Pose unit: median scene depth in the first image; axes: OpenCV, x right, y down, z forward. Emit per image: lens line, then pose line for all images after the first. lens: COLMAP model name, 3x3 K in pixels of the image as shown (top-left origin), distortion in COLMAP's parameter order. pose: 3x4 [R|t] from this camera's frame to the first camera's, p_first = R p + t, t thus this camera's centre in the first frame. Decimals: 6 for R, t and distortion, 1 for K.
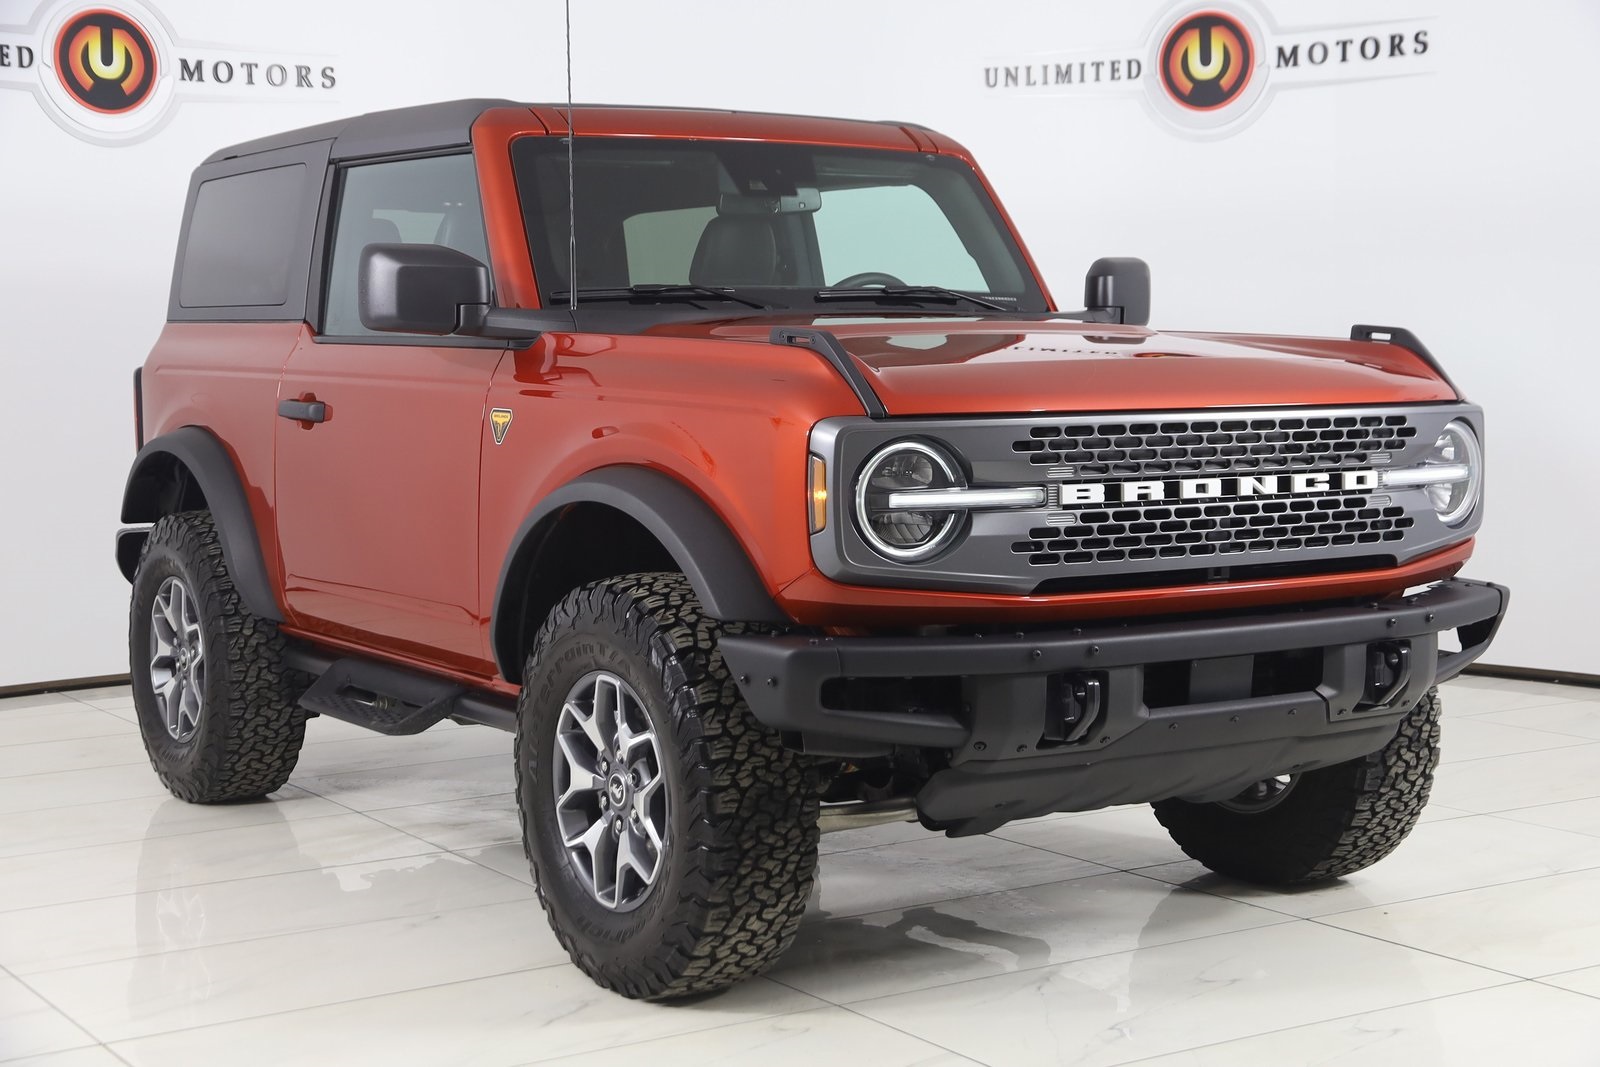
lens RADIAL K [[2517.8, 0, 800.0], [0, 2517.8, 533.5], [0, 0, 1]] dist [0.134333, 0.112150]
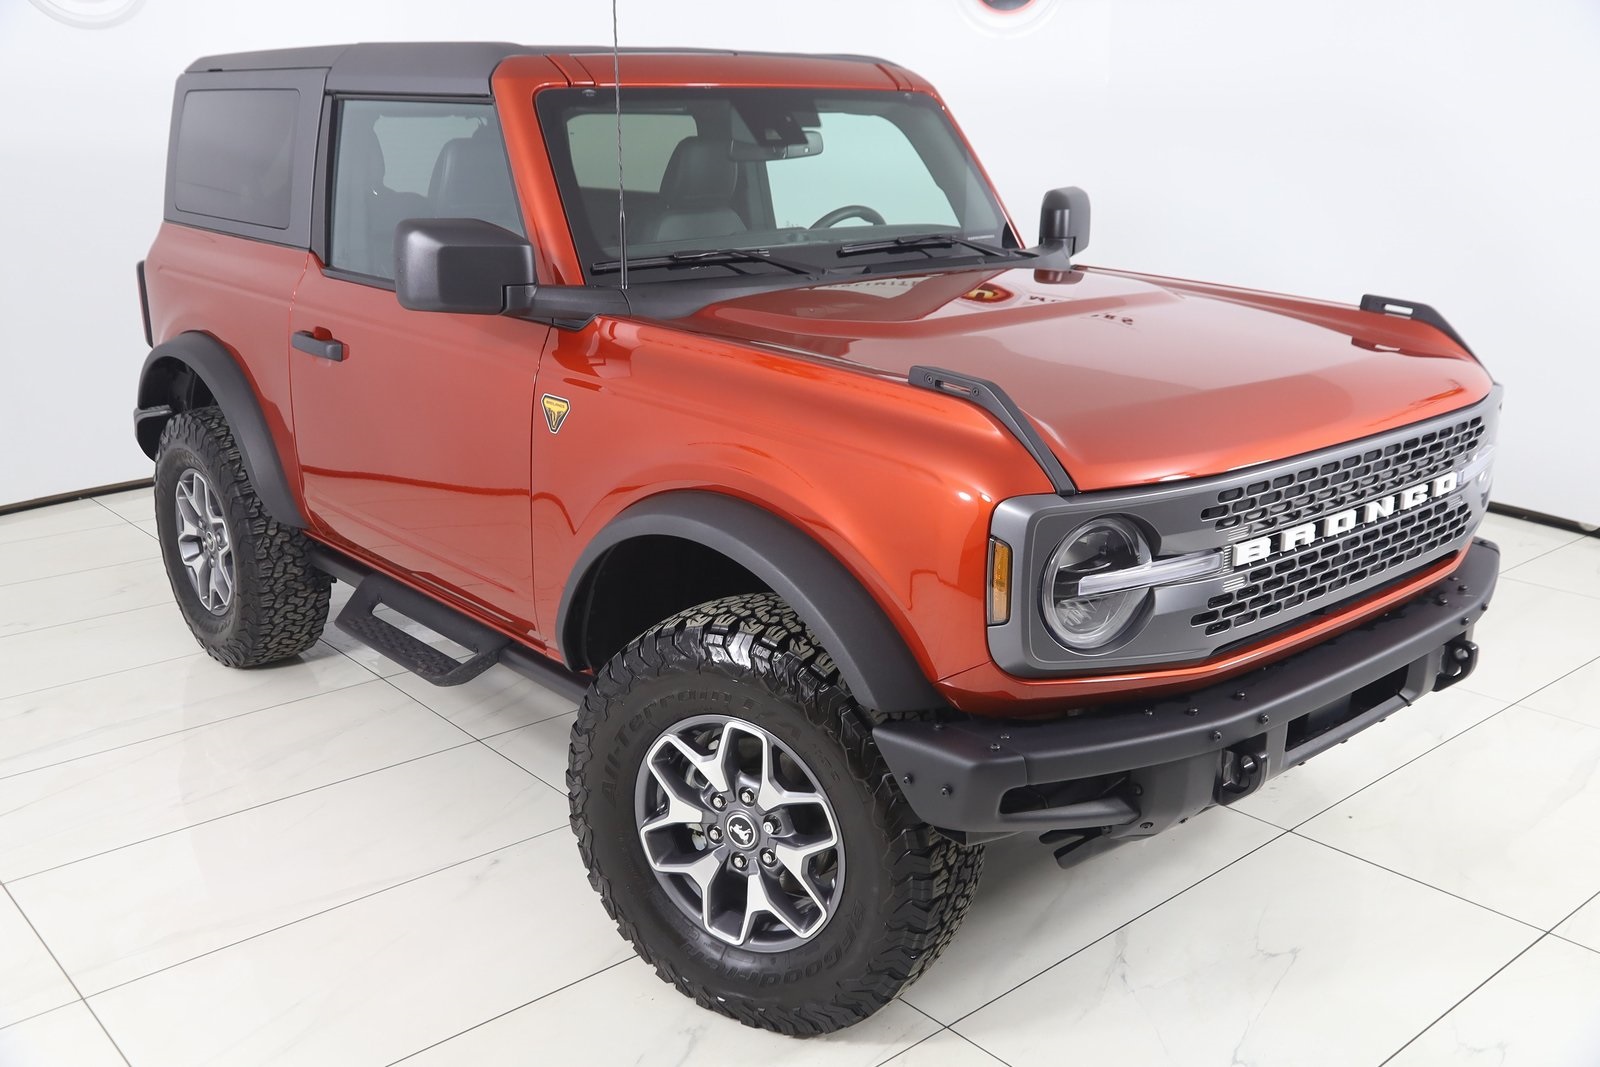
lens RADIAL K [[1516.8, 0, 800.0], [0, 1516.8, 533.5], [0, 0, 1]] dist [-0.004852, 0.010036]
pose [[0.987481, -0.034659, 0.153884, -0.128868], [0.003015, 0.979531, 0.201269, -0.126074], [-0.157709, -0.198286, 0.967373, 0.456313]]
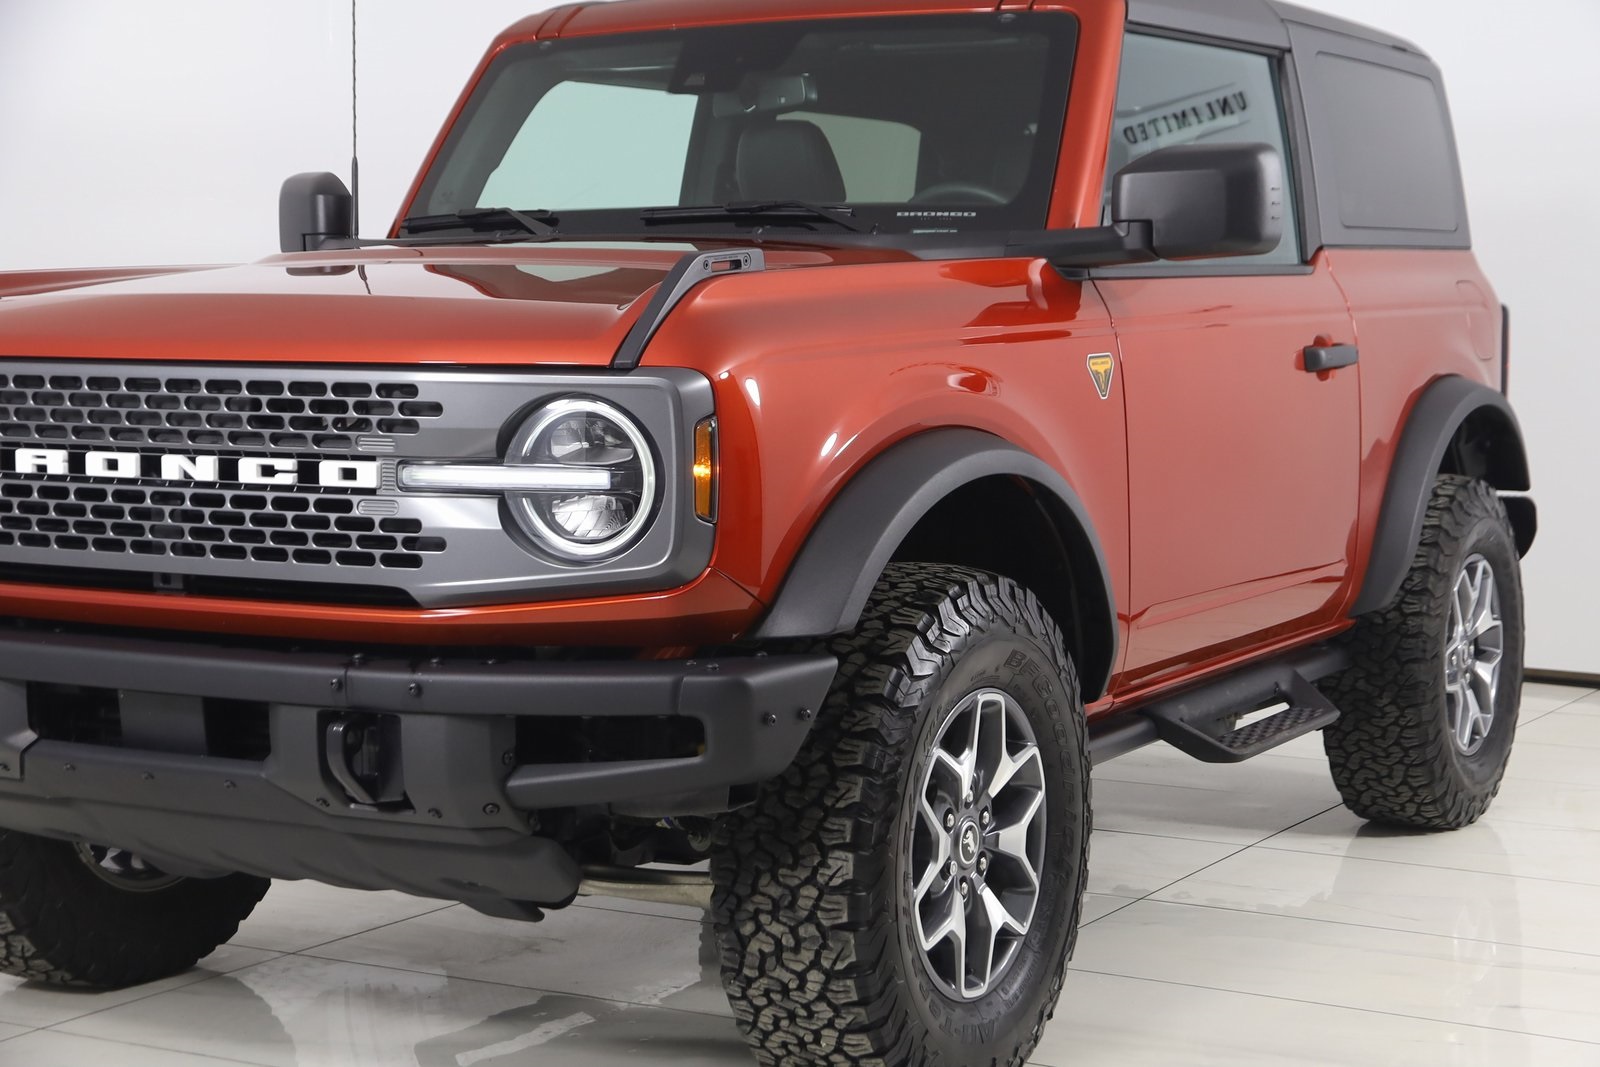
lens RADIAL K [[2517.8, 0, 800.0], [0, 2517.8, 533.5], [0, 0, 1]] dist [0.134333, 0.112150]
pose [[0.455374, 0.082414, -0.886478, 0.897969], [-0.071944, 0.995856, 0.055626, -0.052629], [0.887389, 0.038446, 0.459416, 0.803714]]
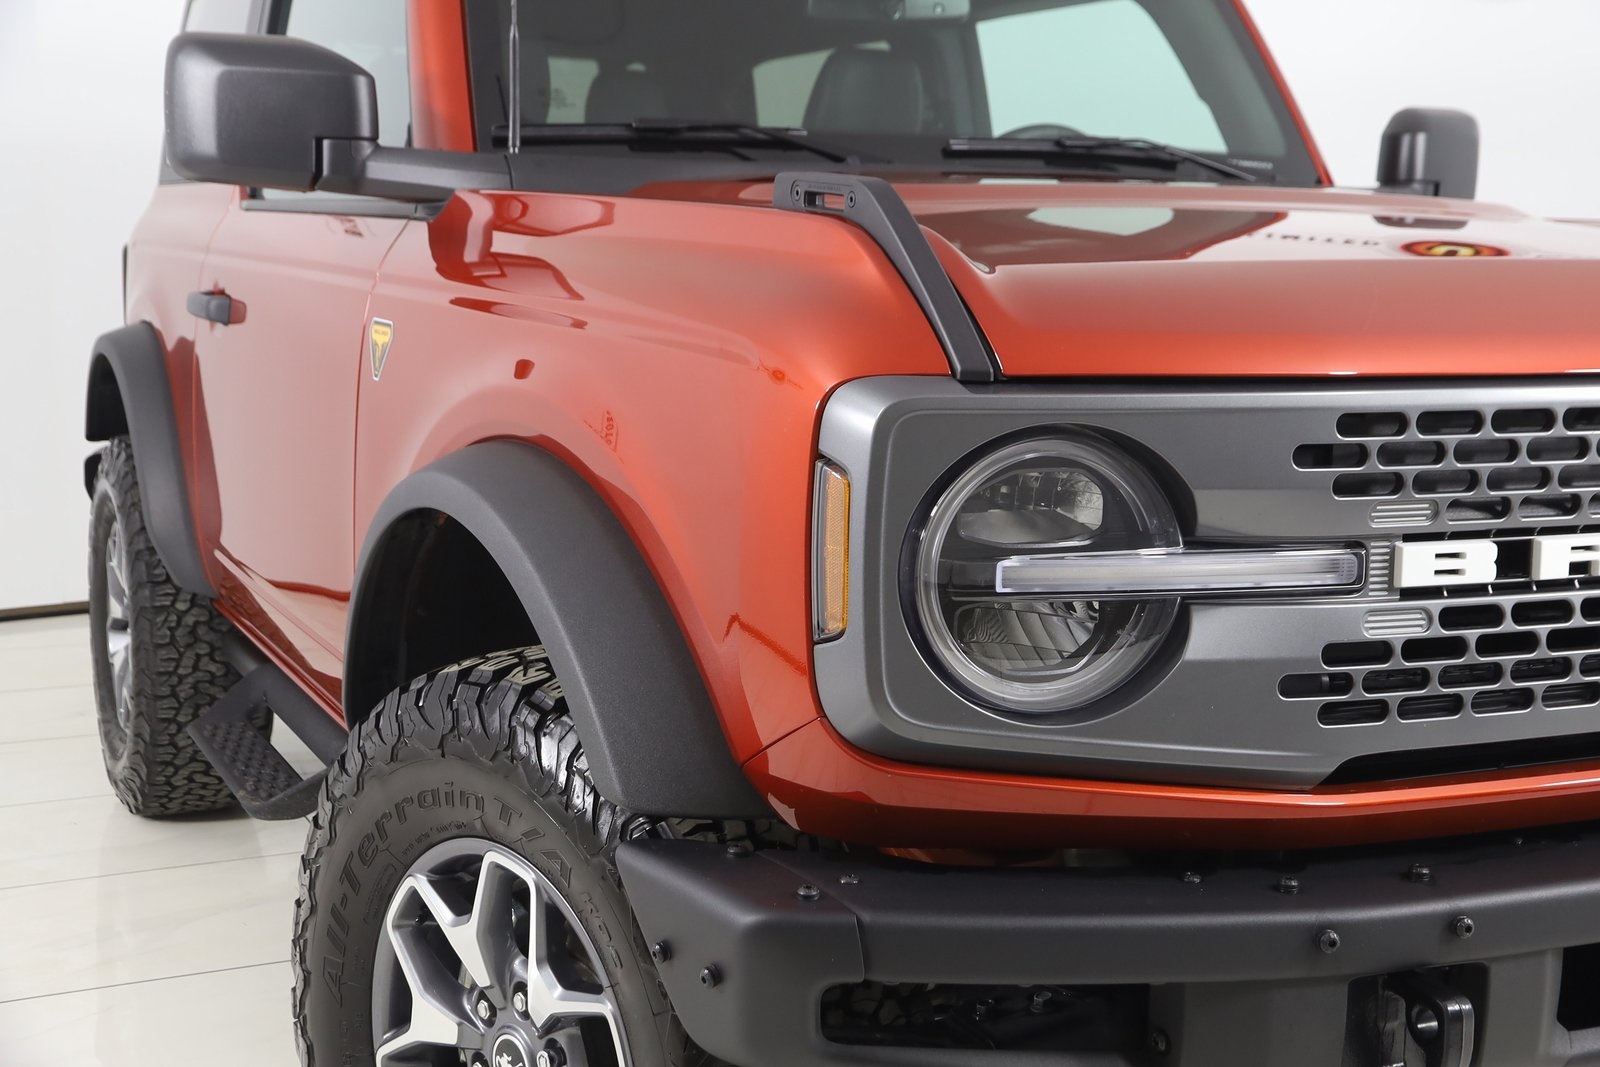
lens RADIAL K [[2055.9, 0, 800.0], [0, 2055.9, 533.5], [0, 0, 1]] dist [0.011617, 0.353256]
pose [[0.992816, 0.041459, -0.112240, 0.037312], [-0.034230, 0.997260, 0.065580, -0.038140], [0.114651, -0.061267, 0.991515, 0.587874]]
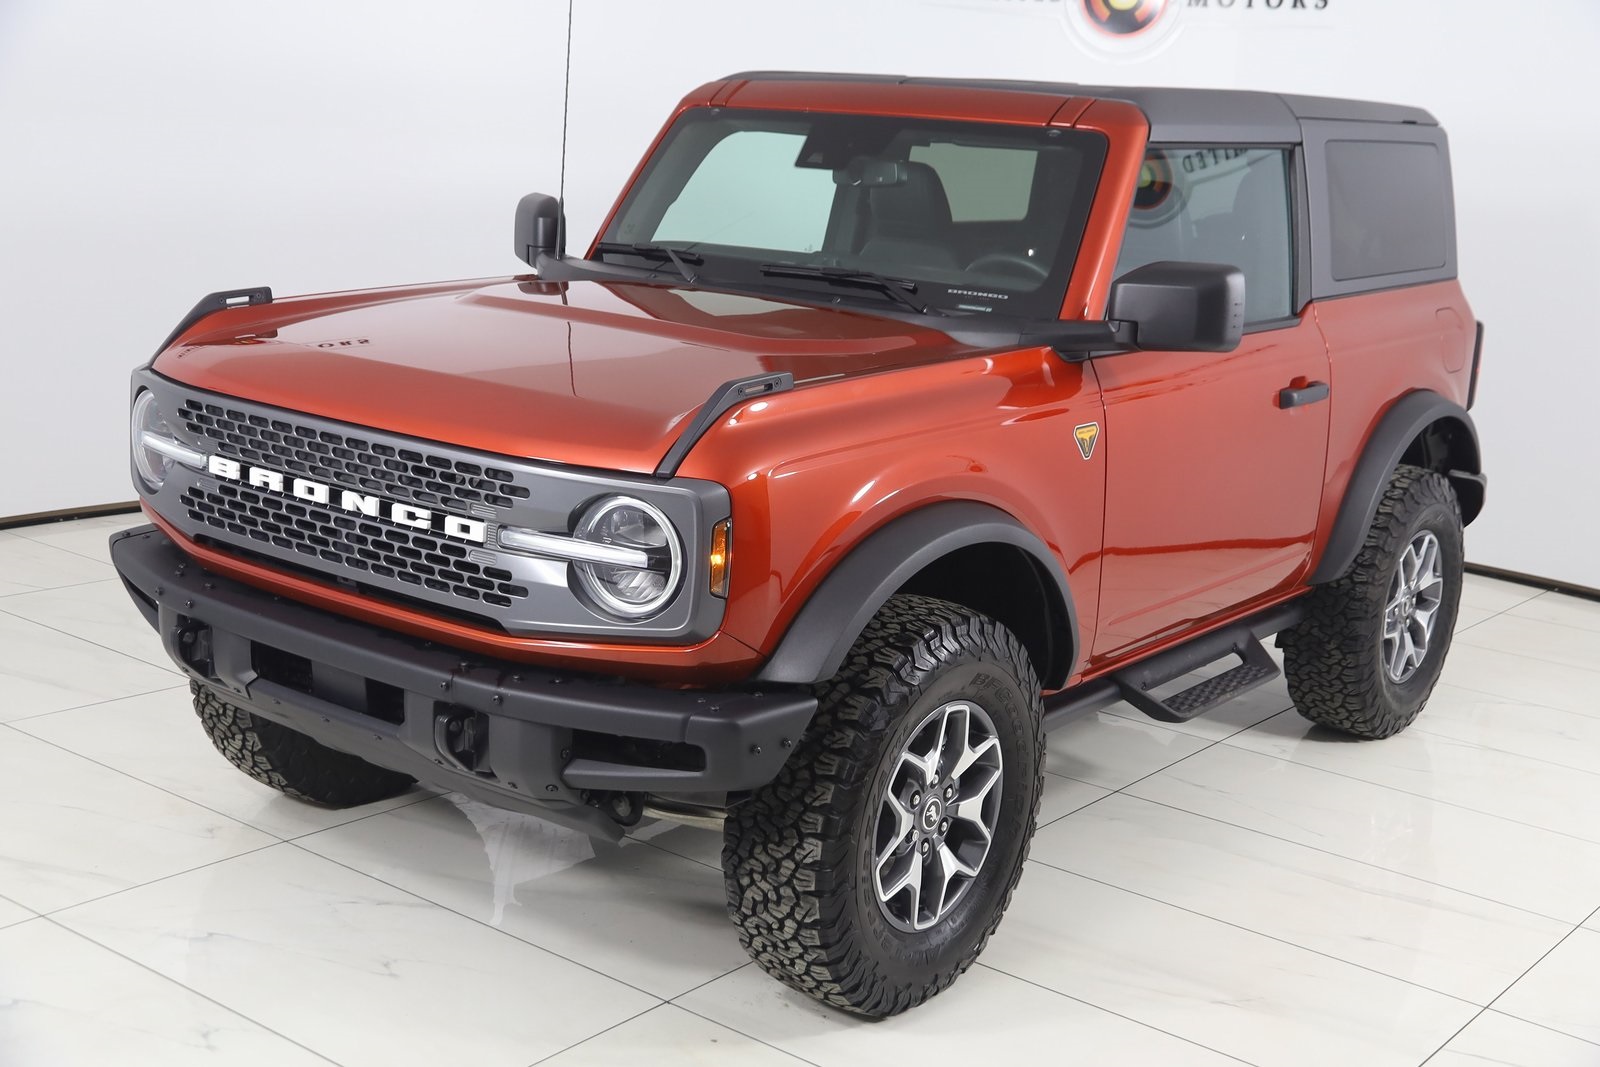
lens RADIAL K [[1845.8, 0, 797.8], [0, 1845.8, 505.8], [0, 0, 1]] dist [0.064344, 0.017034]
pose [[0.334958, 0.213969, -0.917617, 0.884725], [-0.134985, 0.974726, 0.178012, -0.166630], [0.932514, 0.064238, 0.355375, 0.884804]]
